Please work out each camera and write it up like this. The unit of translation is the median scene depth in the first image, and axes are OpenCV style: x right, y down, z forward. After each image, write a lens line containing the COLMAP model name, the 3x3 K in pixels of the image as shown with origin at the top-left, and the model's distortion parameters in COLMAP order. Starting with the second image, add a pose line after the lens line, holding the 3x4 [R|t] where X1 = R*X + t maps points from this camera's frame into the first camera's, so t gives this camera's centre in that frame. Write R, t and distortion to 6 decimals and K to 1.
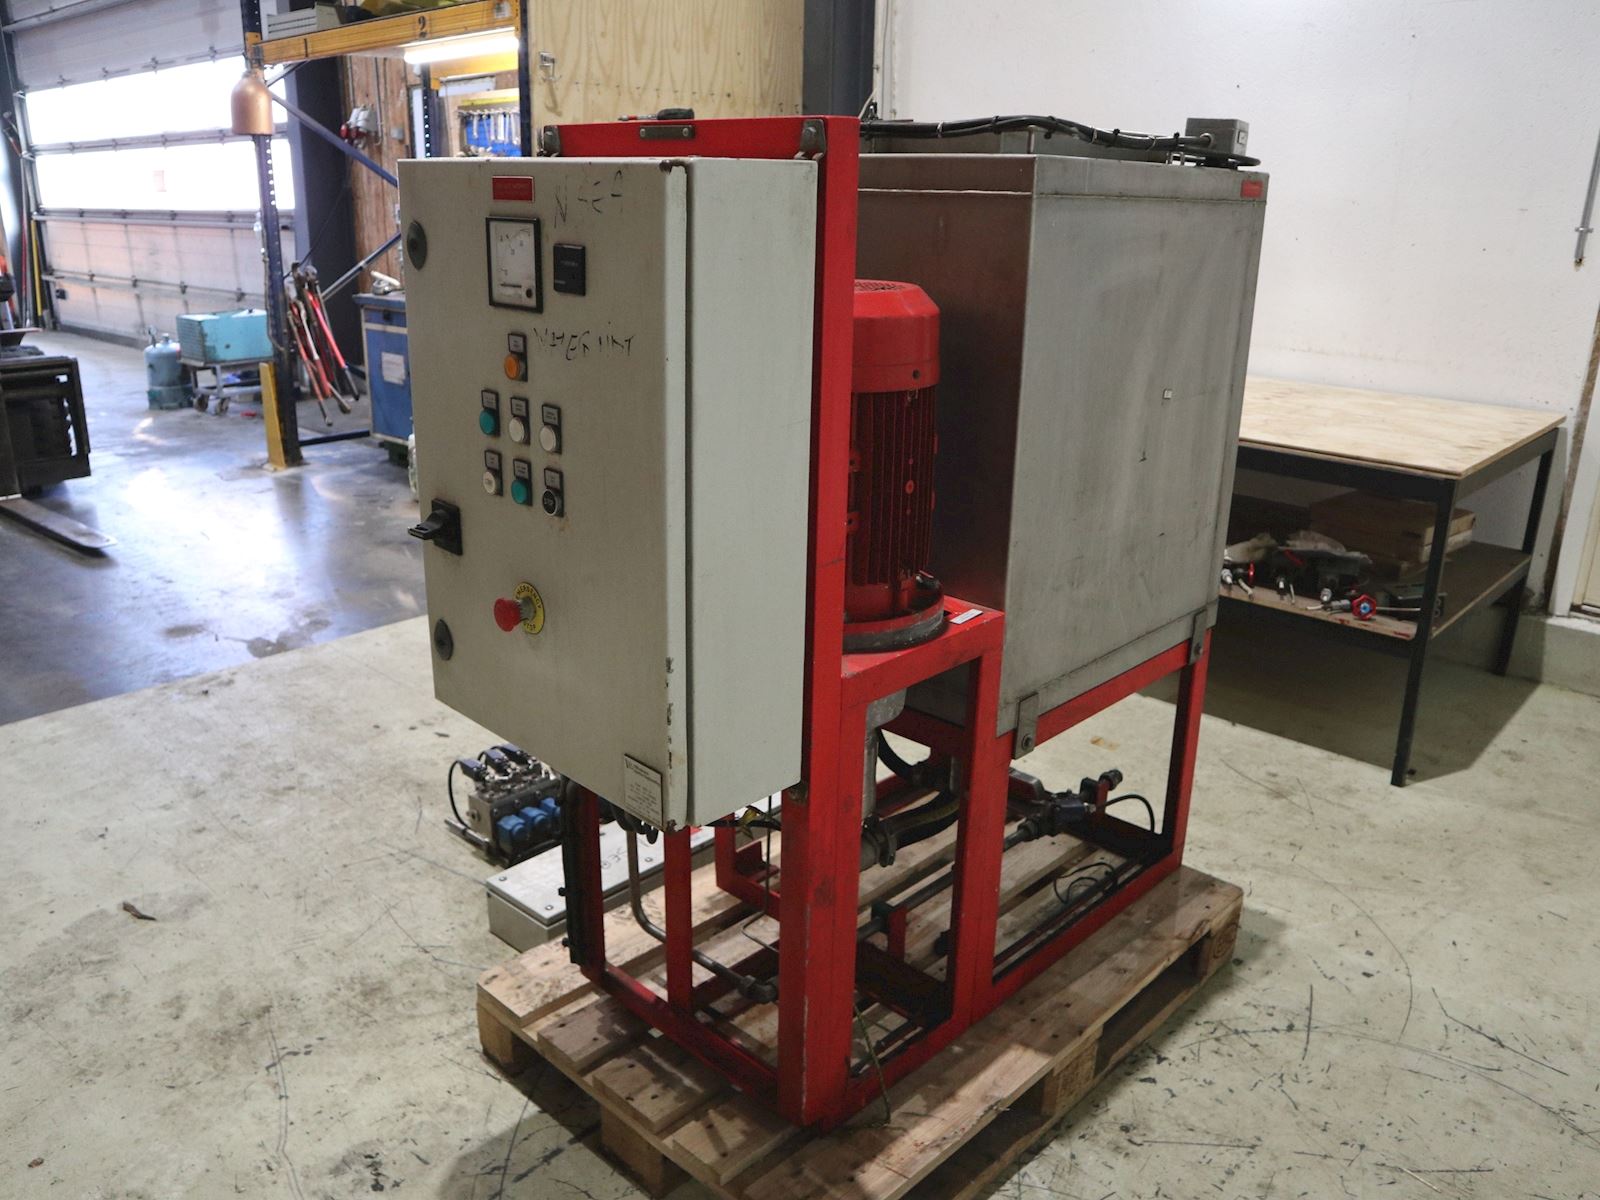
lens RADIAL K [[1236.0, 0, 788.6], [0, 1236.0, 606.0], [0, 0, 1]] dist [-0.092709, 0.008186]
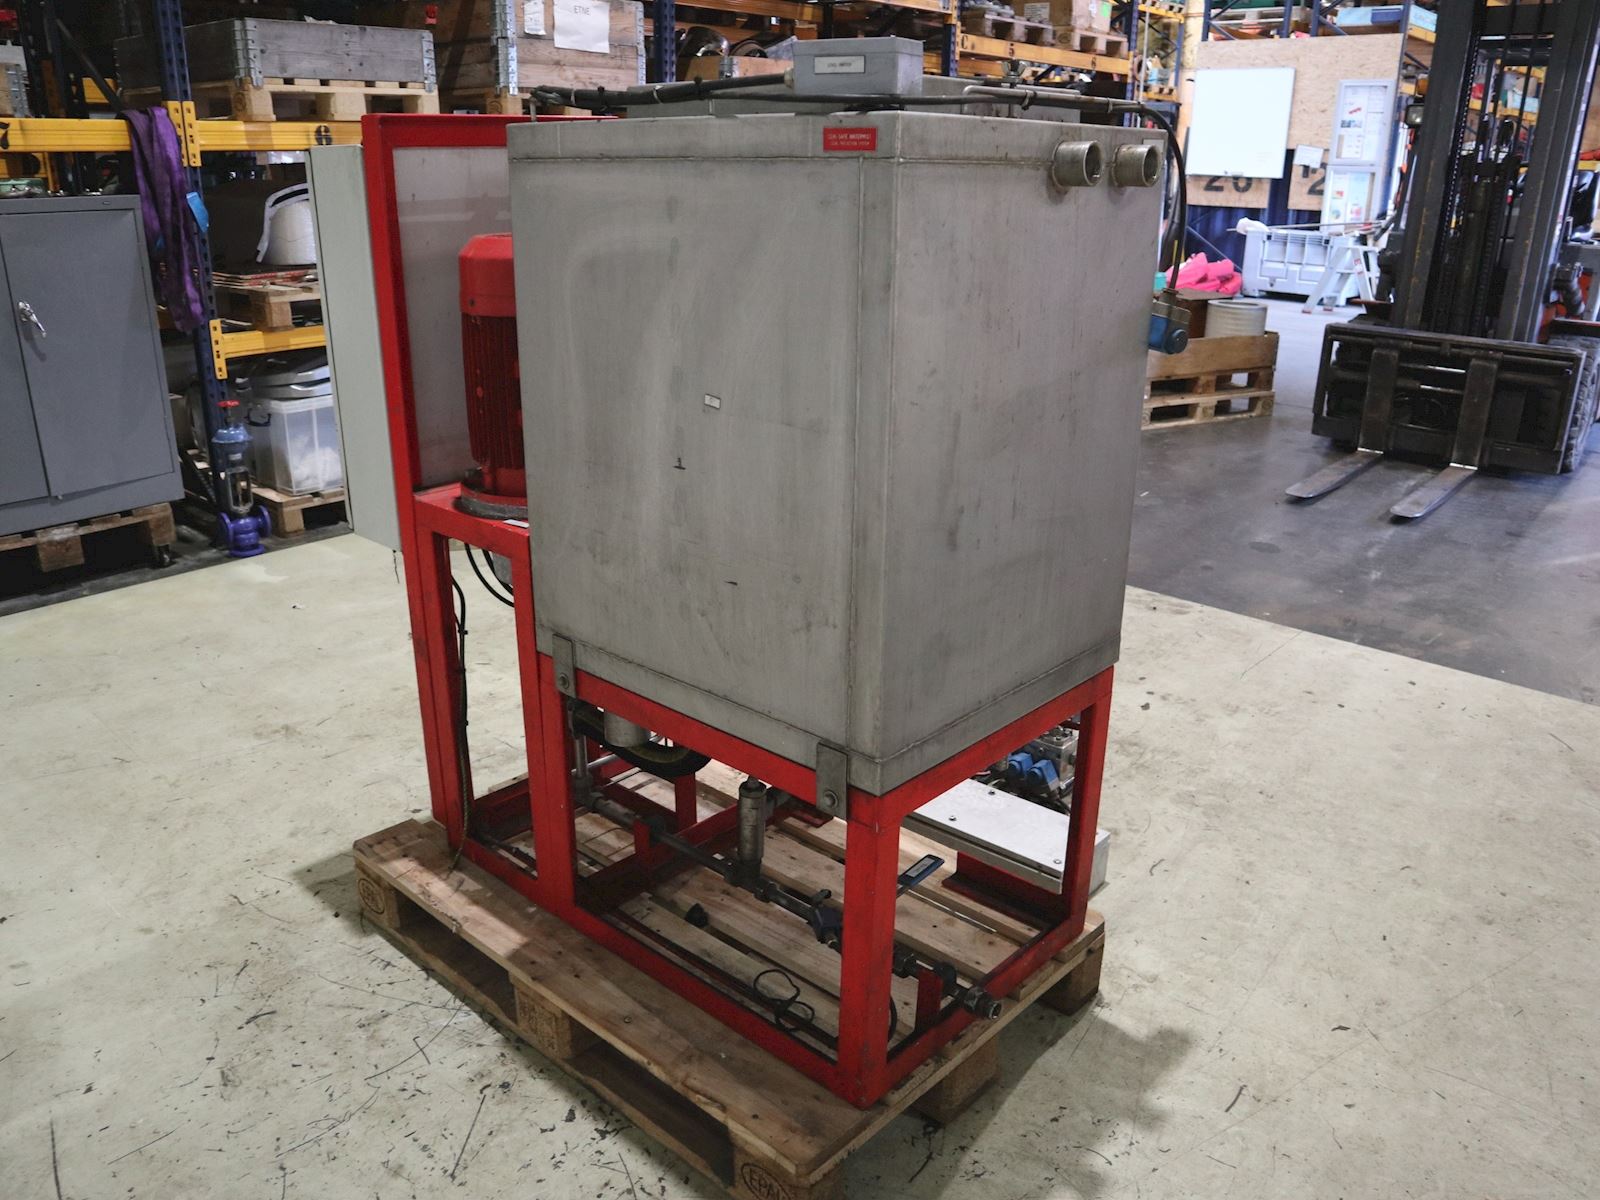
lens RADIAL K [[1236.0, 0, 788.6], [0, 1236.0, 606.0], [0, 0, 1]] dist [-0.092709, 0.008186]
pose [[0.023119, 0.326106, -0.945050, 0.761165], [-0.325029, 0.896401, 0.301368, -0.212424], [0.945422, 0.300201, 0.126718, 0.665993]]
